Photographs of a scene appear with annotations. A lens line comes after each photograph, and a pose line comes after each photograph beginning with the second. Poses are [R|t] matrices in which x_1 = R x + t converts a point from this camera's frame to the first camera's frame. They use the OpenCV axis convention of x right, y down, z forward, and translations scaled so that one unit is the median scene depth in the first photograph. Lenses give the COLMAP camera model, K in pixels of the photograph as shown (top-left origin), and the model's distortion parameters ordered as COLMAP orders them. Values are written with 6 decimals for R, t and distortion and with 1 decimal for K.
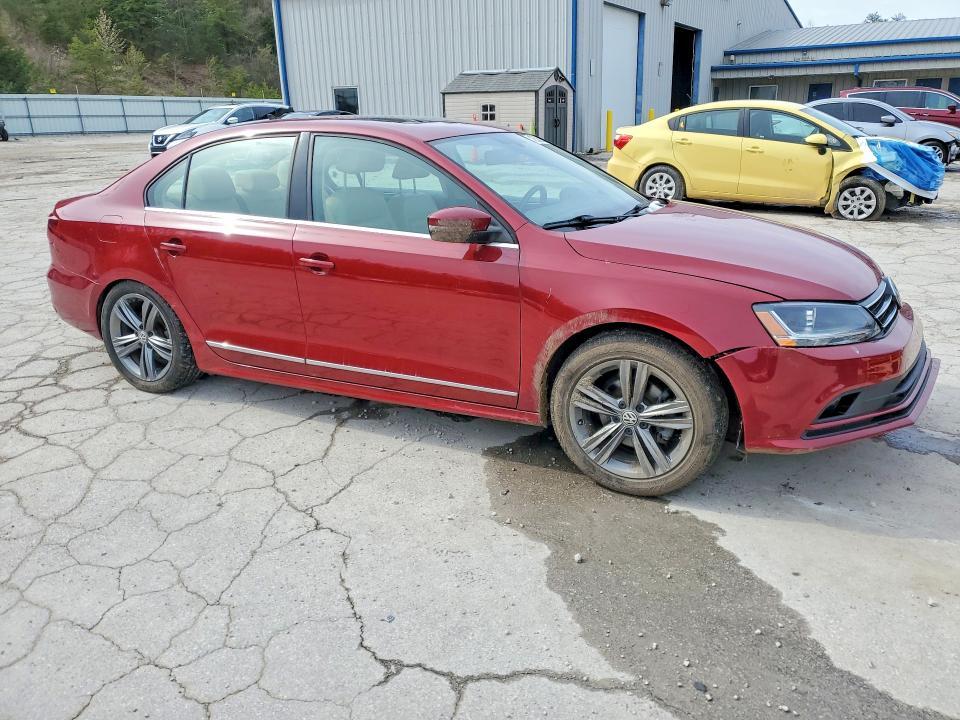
lens RADIAL K [[737.2, 0, 480.0], [0, 737.2, 360.0], [0, 0, 1]] dist [0.090807, -0.082534]
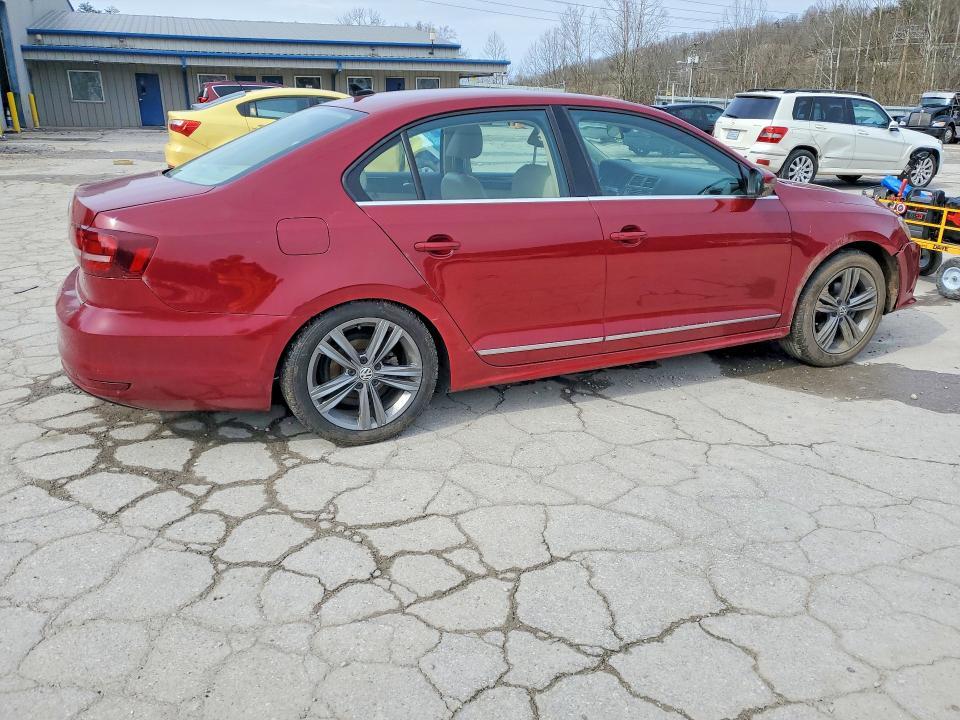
lens RADIAL K [[737.2, 0, 480.0], [0, 737.2, 360.0], [0, 0, 1]] dist [0.090807, -0.082534]
pose [[0.624407, -0.231339, 0.746055, -0.940390], [0.223473, 0.968119, 0.113162, -0.104273], [-0.748449, 0.096065, 0.656198, 0.411280]]
